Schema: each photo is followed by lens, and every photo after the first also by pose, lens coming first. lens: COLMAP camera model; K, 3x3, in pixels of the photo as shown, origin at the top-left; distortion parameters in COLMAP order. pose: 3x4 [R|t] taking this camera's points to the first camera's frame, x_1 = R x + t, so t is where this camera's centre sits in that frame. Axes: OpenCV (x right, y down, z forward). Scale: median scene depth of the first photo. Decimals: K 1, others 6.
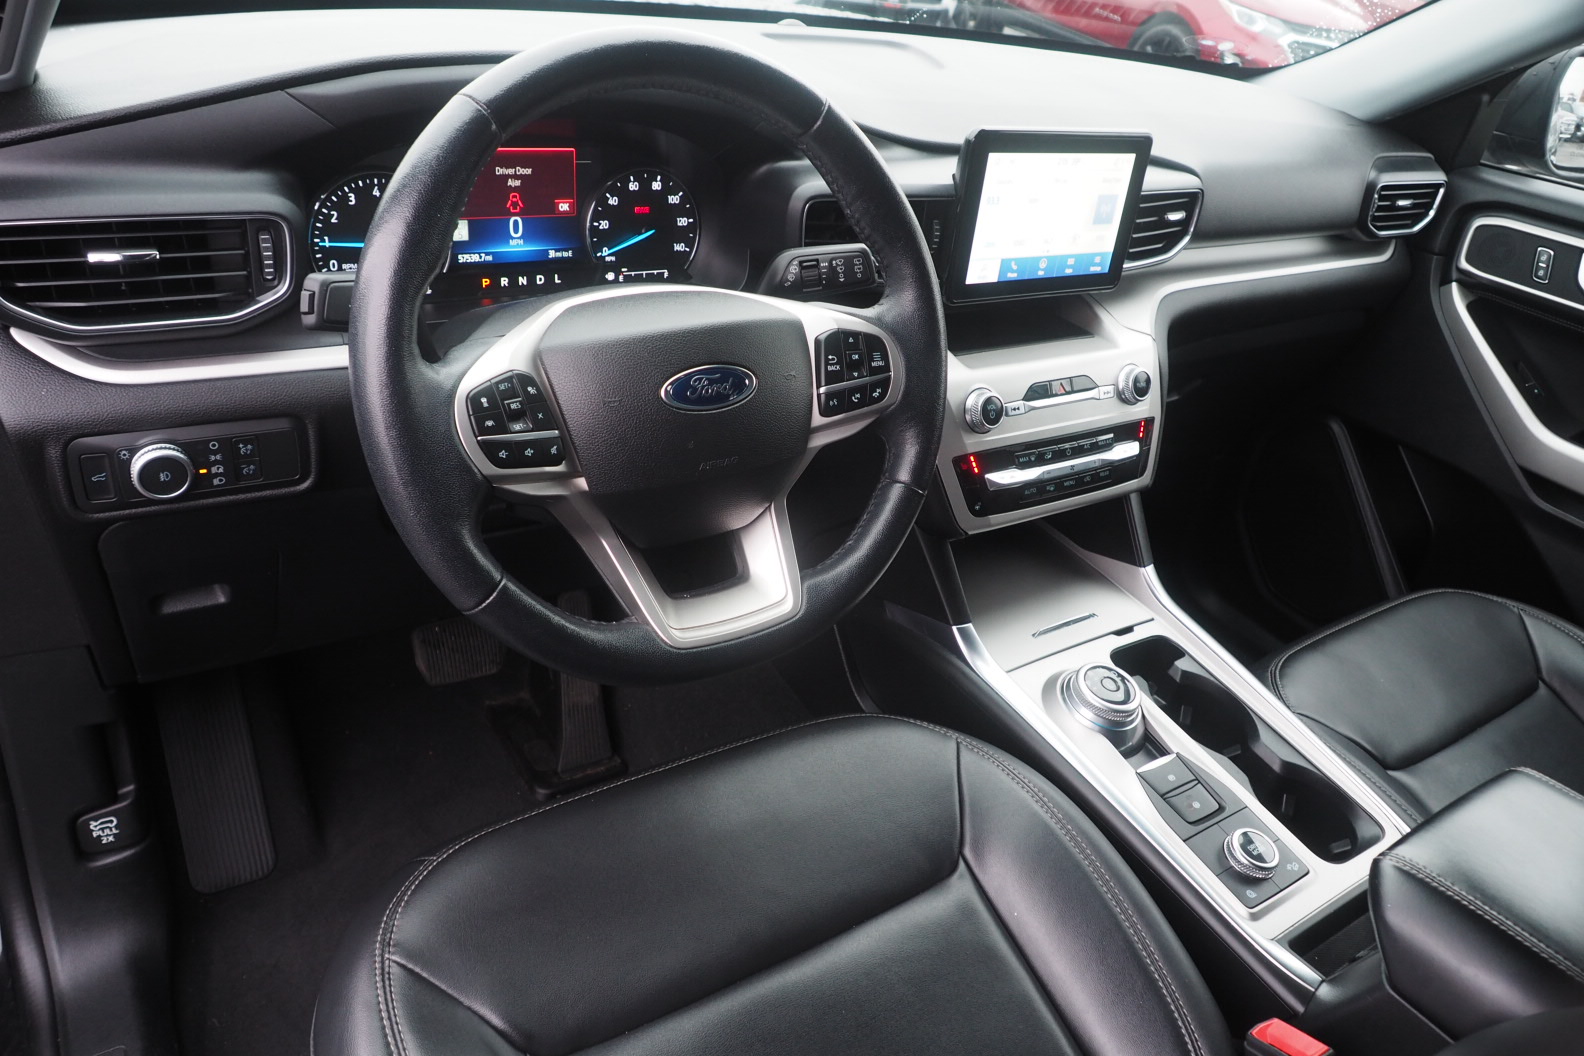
lens RADIAL K [[1123.6, 0, 792.0], [0, 1123.6, 528.0], [0, 0, 1]] dist [-0.027491, 0.005467]
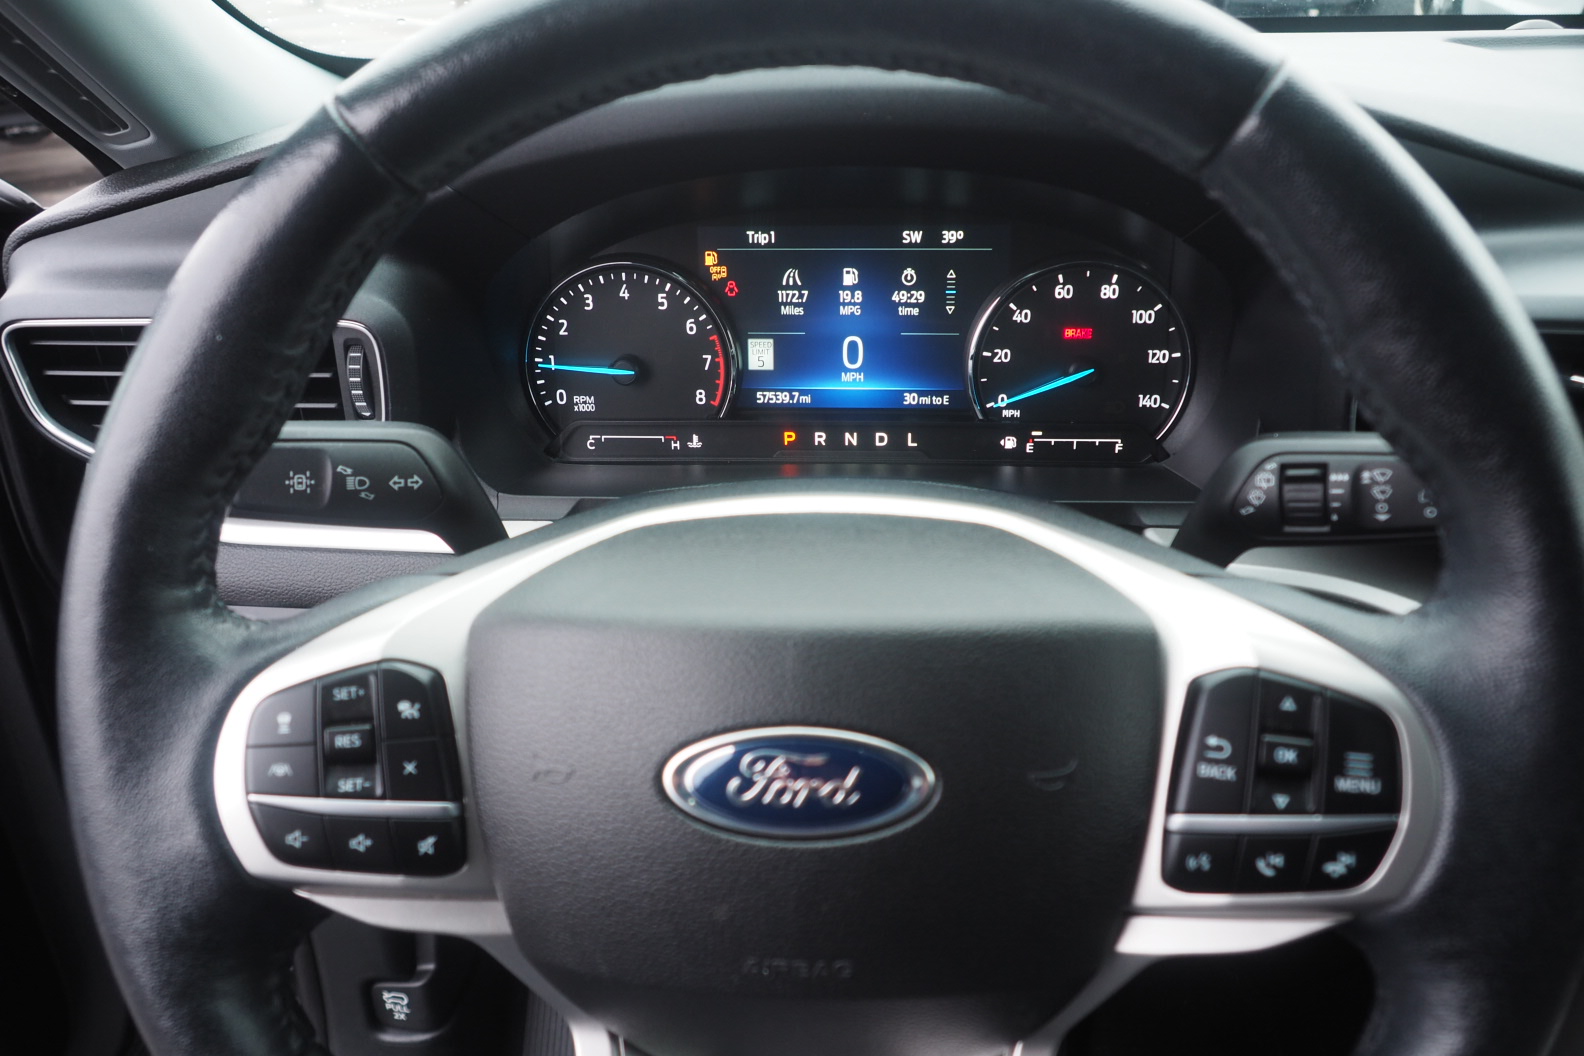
lens RADIAL K [[1123.6, 0, 792.0], [0, 1123.6, 528.0], [0, 0, 1]] dist [-0.027491, 0.005467]
pose [[0.778897, 0.140765, -0.611150, 0.108670], [-0.195458, 0.980436, -0.023286, -0.140960], [0.595916, 0.137592, 0.791172, 0.463483]]
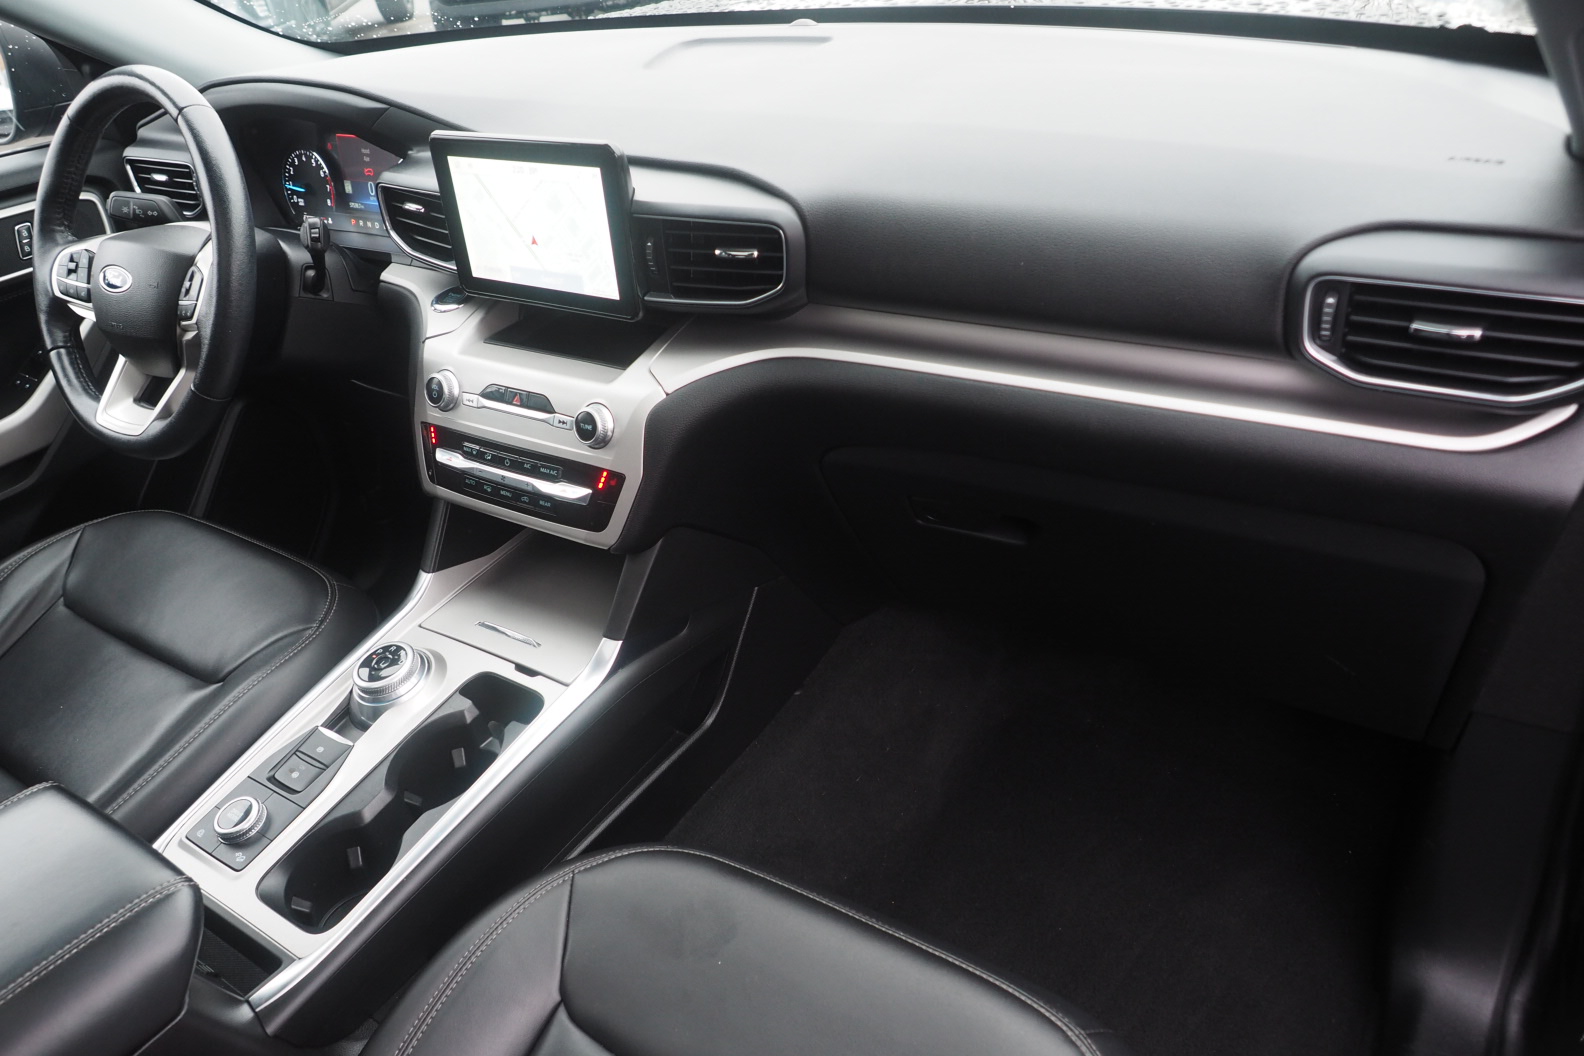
lens RADIAL K [[1115.6, 0, 792.0], [0, 1115.6, 528.0], [0, 0, 1]] dist [-0.021799, 0.005397]
pose [[0.369117, 0.339135, -0.865298, 1.287125], [-0.330102, 0.918178, 0.219046, -0.333073], [0.868784, 0.204783, 0.450864, 0.836784]]
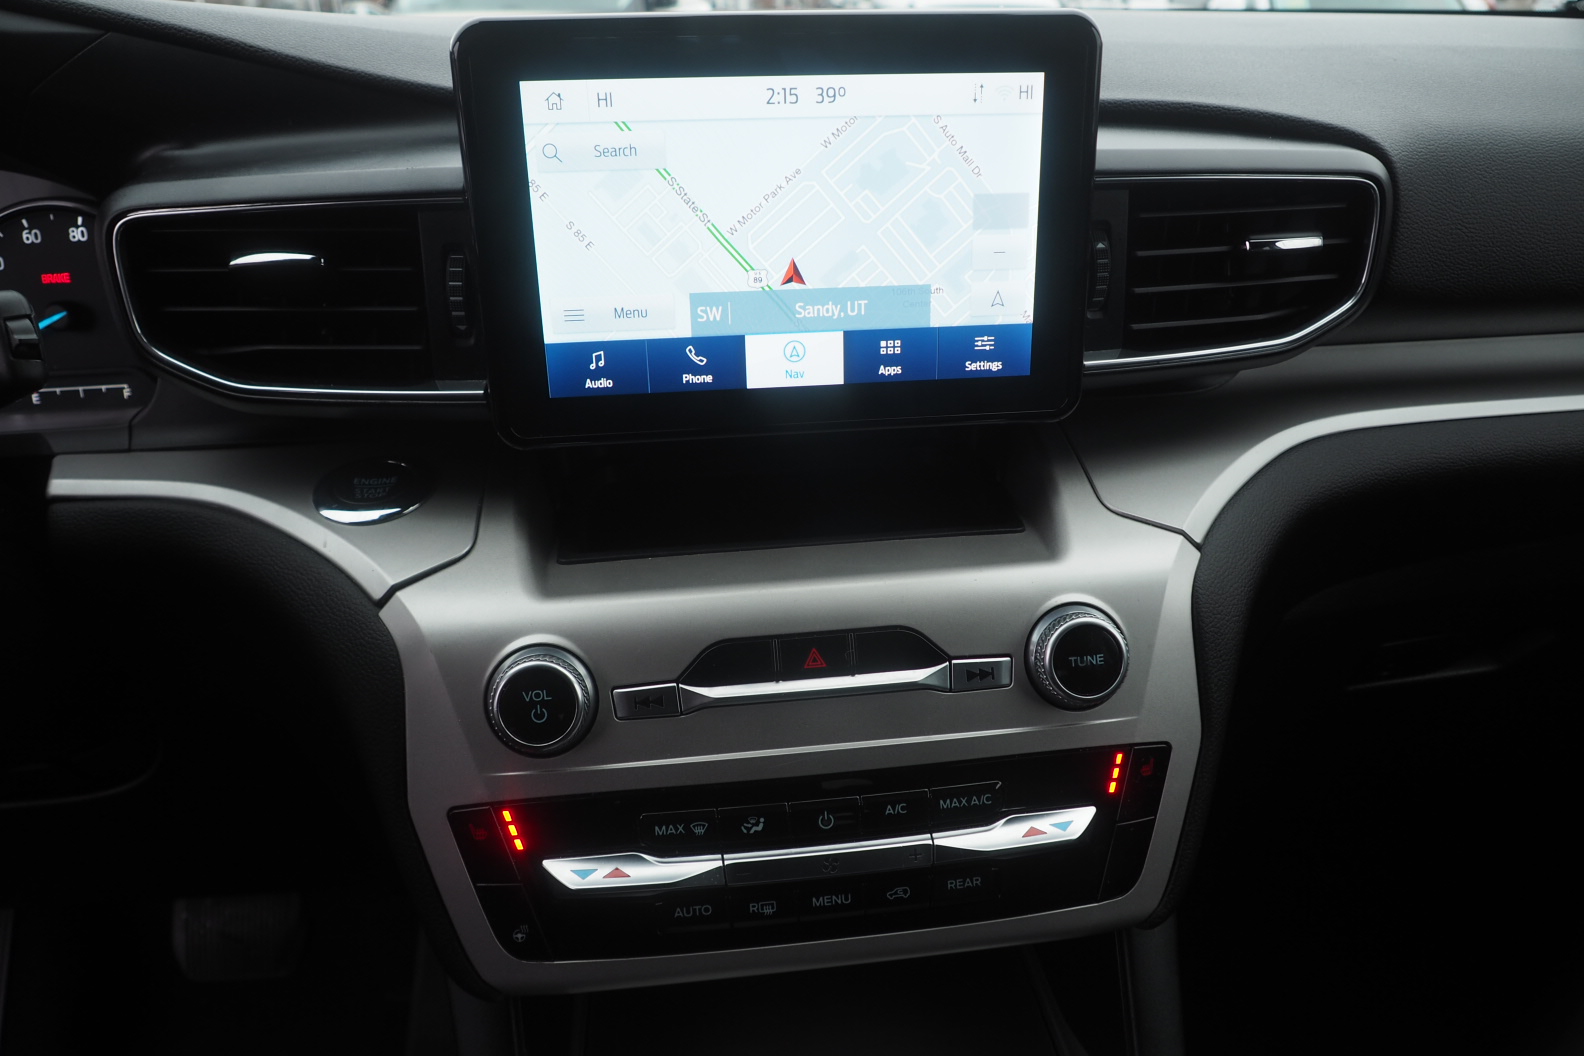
lens RADIAL K [[1102.5, 0, 810.0], [0, 1102.5, 533.8], [0, 0, 1]] dist [-0.028859, 0.004305]
pose [[0.884441, 0.038223, -0.465084, 0.441667], [-0.106682, 0.986808, -0.121774, -0.126480], [0.454294, 0.157318, 0.876851, 0.687883]]
